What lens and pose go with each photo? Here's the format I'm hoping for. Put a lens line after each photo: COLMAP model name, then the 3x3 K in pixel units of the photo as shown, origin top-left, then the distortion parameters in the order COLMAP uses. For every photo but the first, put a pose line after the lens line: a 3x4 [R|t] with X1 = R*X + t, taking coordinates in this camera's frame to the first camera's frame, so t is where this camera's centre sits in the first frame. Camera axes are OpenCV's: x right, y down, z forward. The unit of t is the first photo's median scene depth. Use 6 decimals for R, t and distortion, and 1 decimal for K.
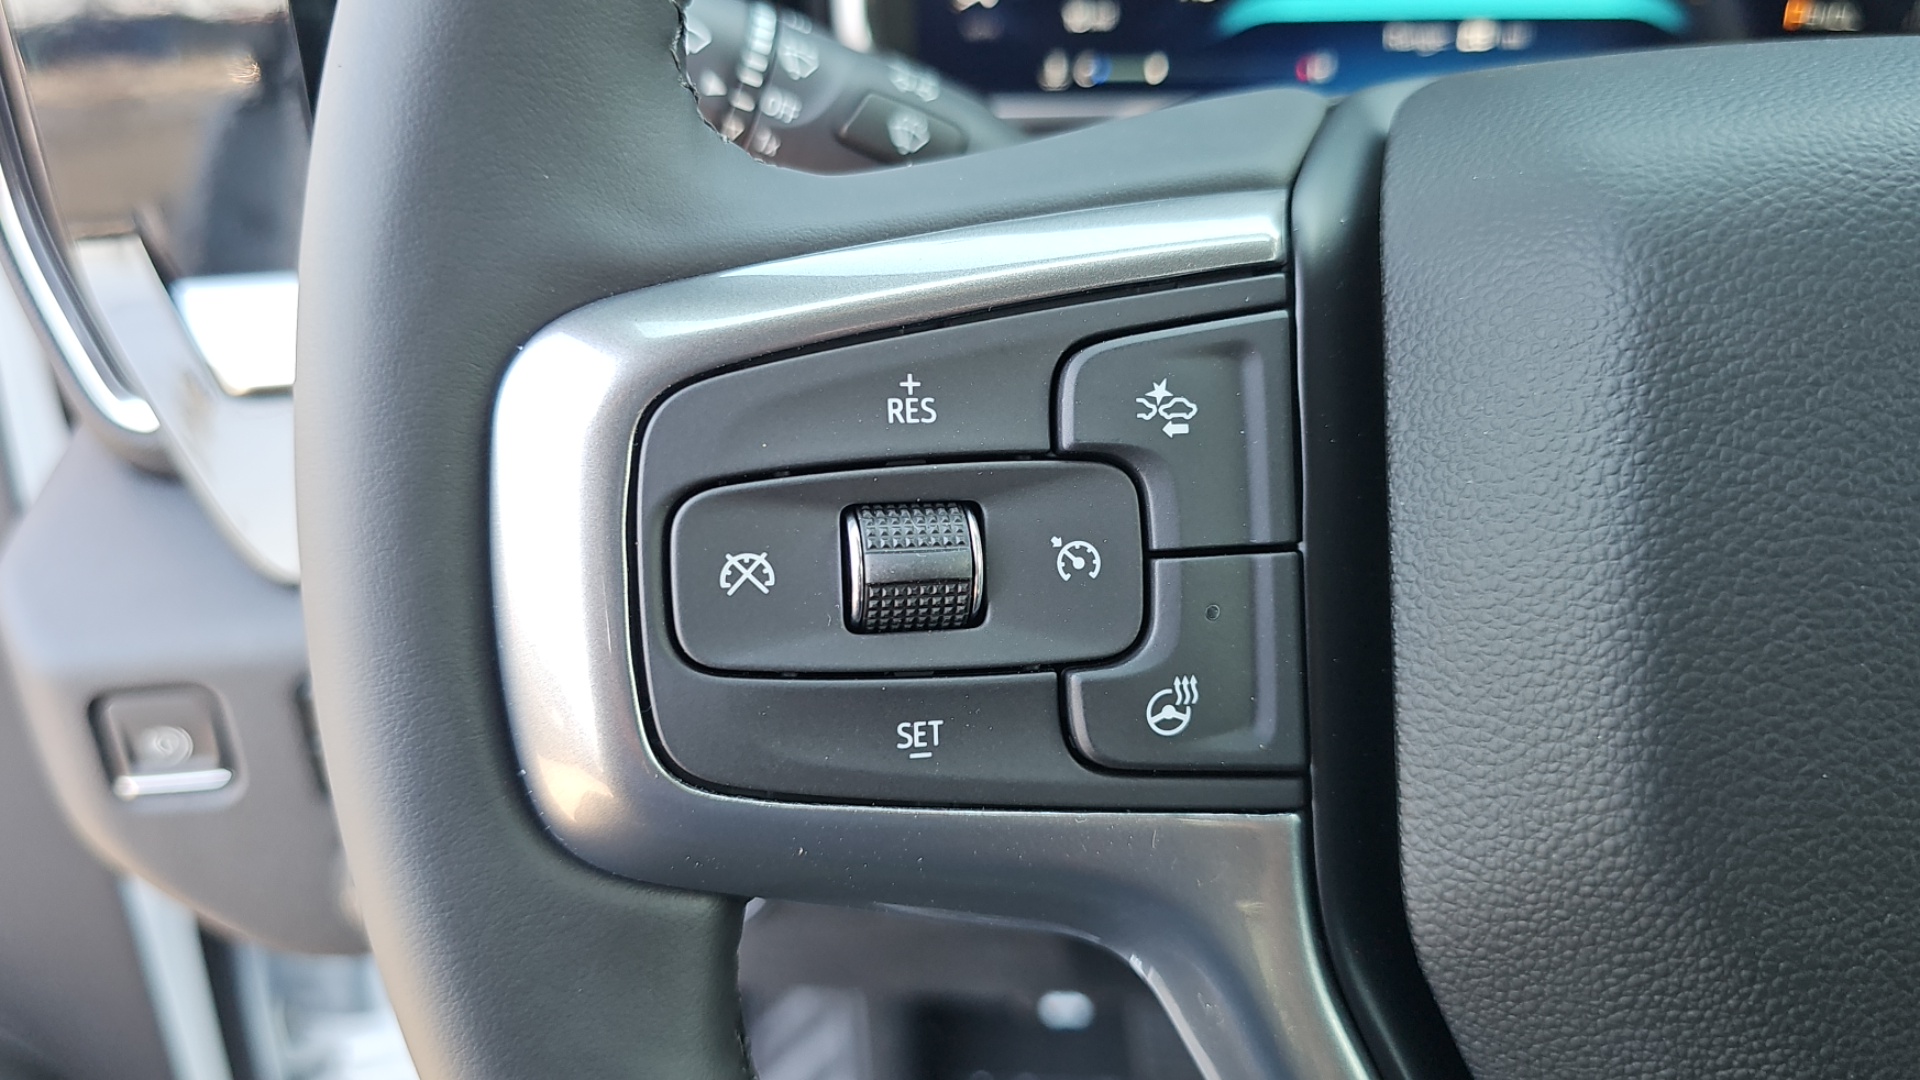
lens RADIAL K [[1510.1, 0, 960.0], [0, 1510.1, 540.0], [0, 0, 1]] dist [-0.005141, -0.115452]
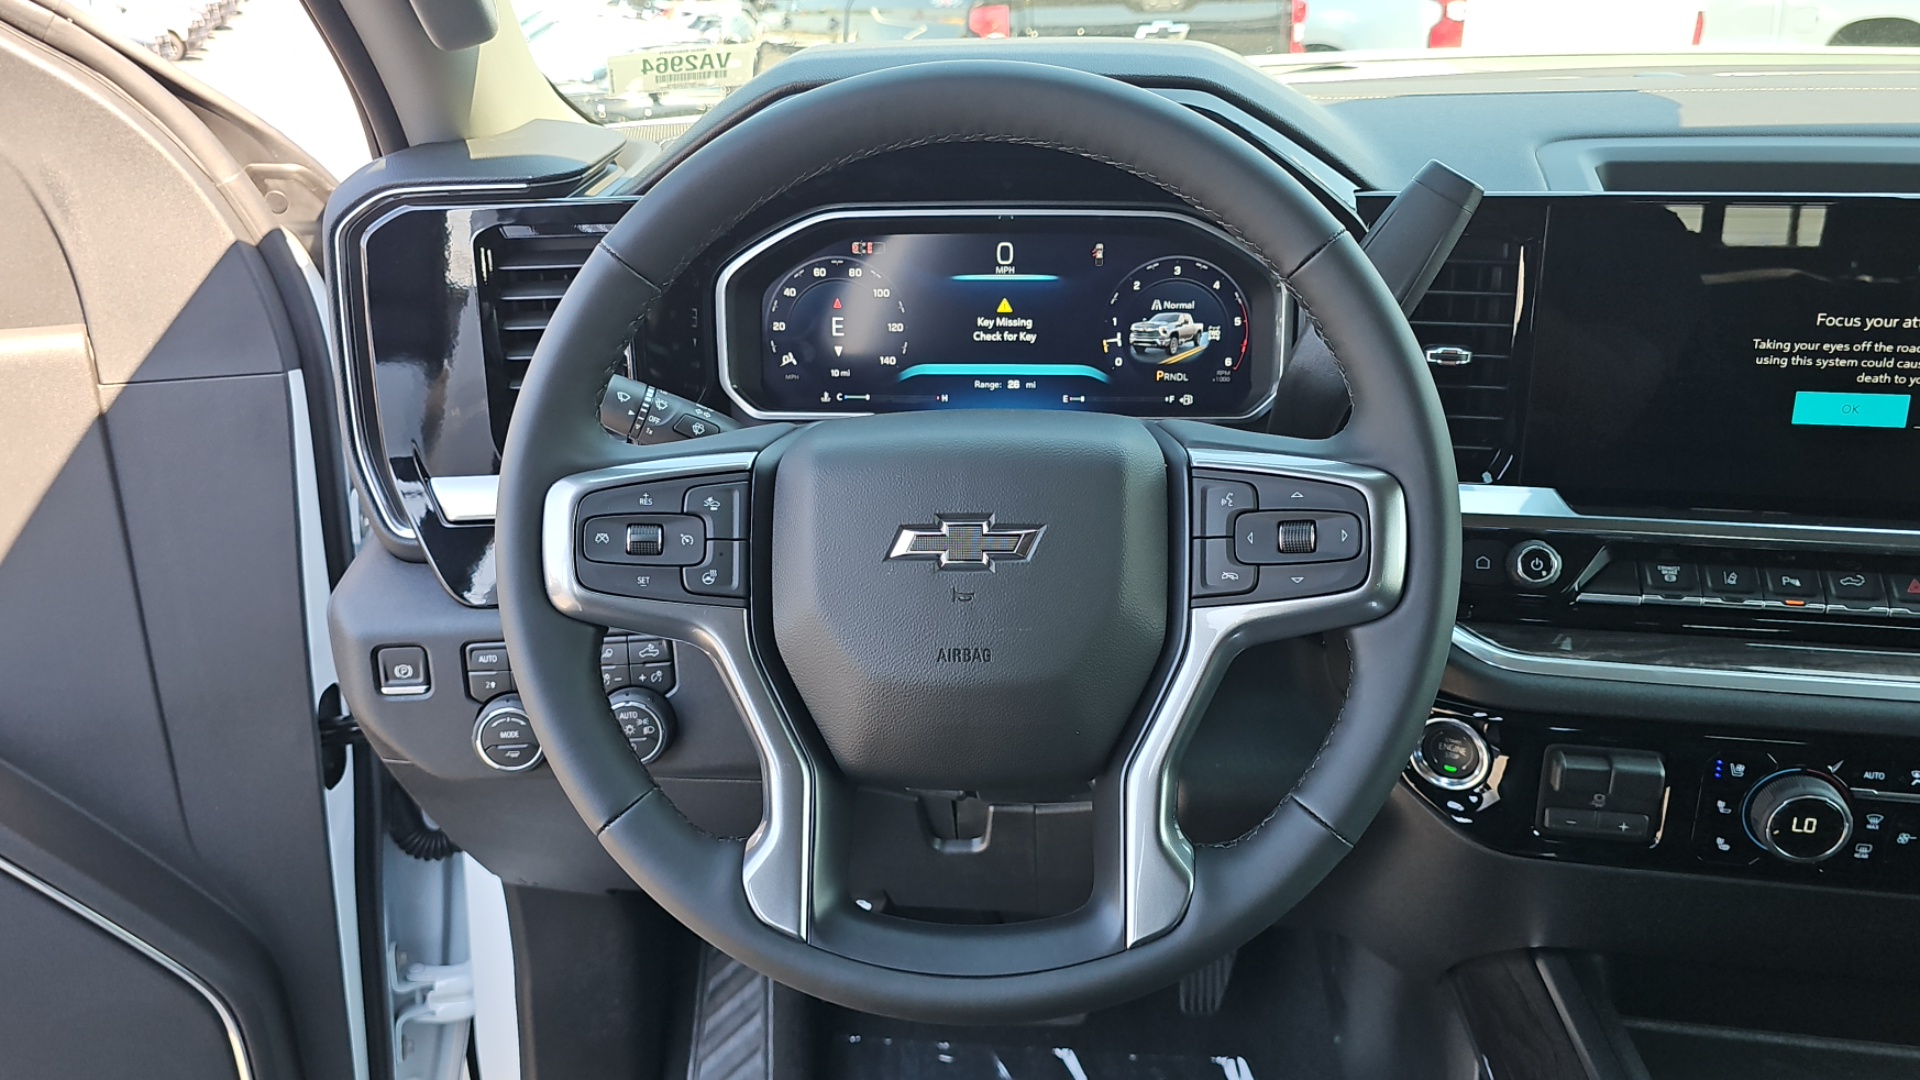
lens RADIAL K [[1393.0, 0, 960.0], [0, 1393.0, 540.0], [0, 0, 1]] dist [0.060900, -0.080575]
pose [[0.998803, 0.024348, -0.042417, 0.920513], [-0.030829, 0.986709, -0.159545, 0.559115], [0.037968, 0.160661, 0.986279, -2.519087]]
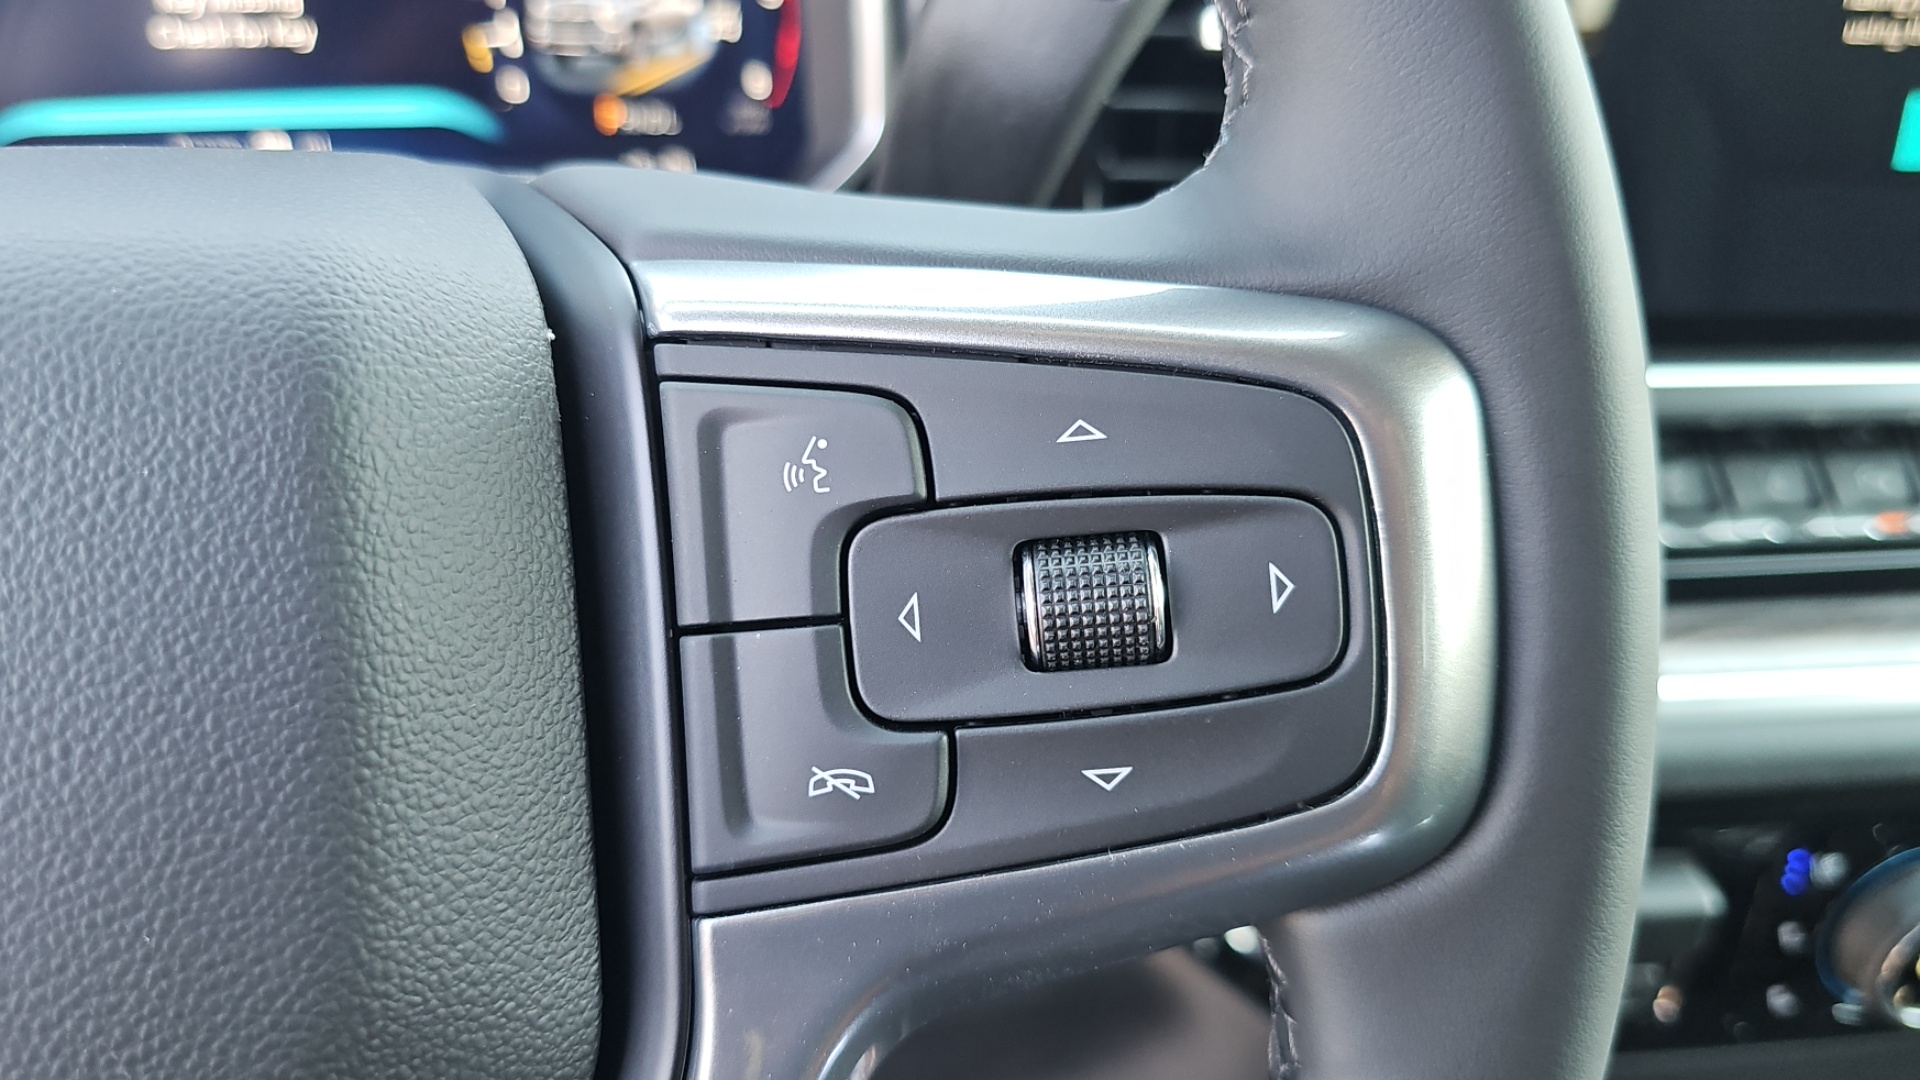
lens RADIAL K [[1442.5, 0, 958.7], [0, 1442.5, 441.5], [0, 0, 1]] dist [0.062227, -0.000308]
pose [[0.960966, -0.055222, 0.271100, 1.287833], [0.086969, 0.990500, -0.106517, -0.029645], [-0.262642, 0.125937, 0.956639, 0.056829]]
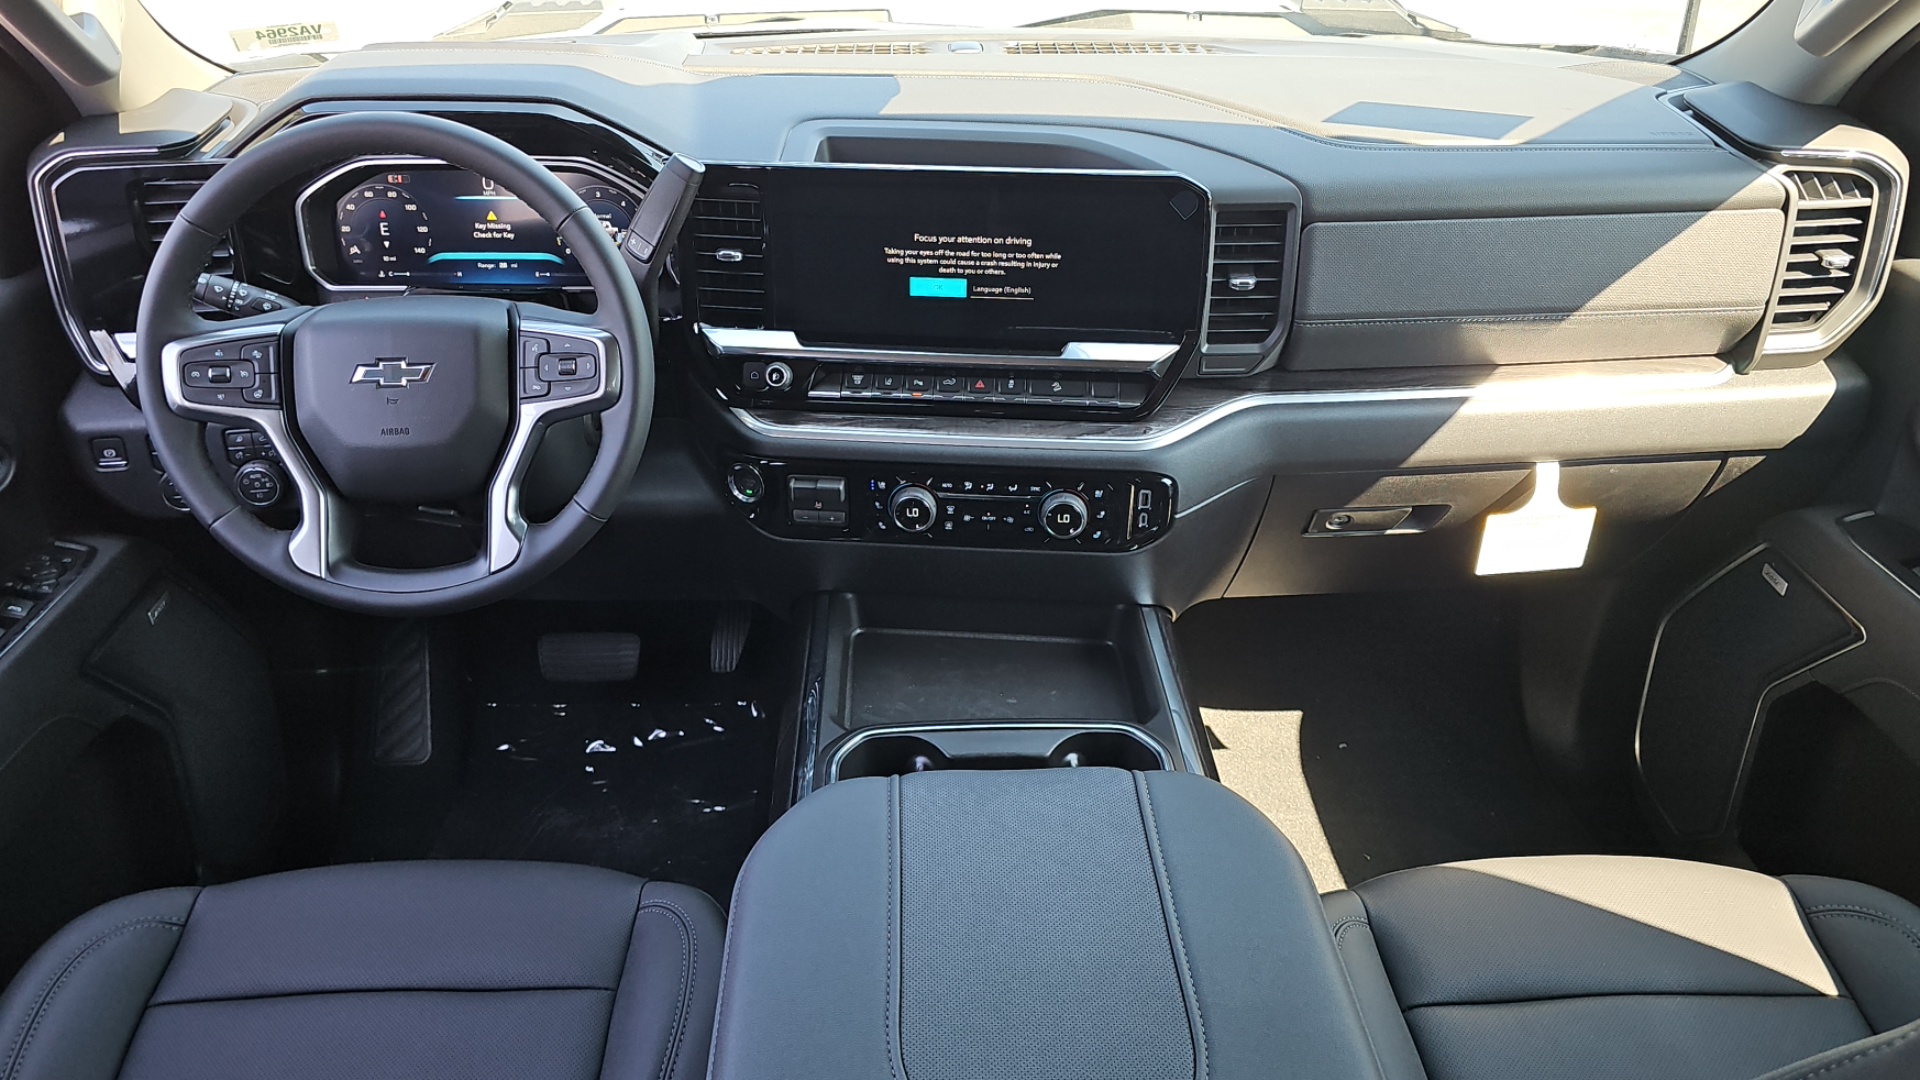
lens RADIAL K [[1393.0, 0, 960.0], [0, 1393.0, 540.0], [0, 0, 1]] dist [0.060900, -0.080575]
pose [[0.997040, -0.004267, 0.076762, 2.974868], [0.005565, 0.999845, -0.016703, 0.942256], [-0.076679, 0.017081, 0.996909, -6.019648]]
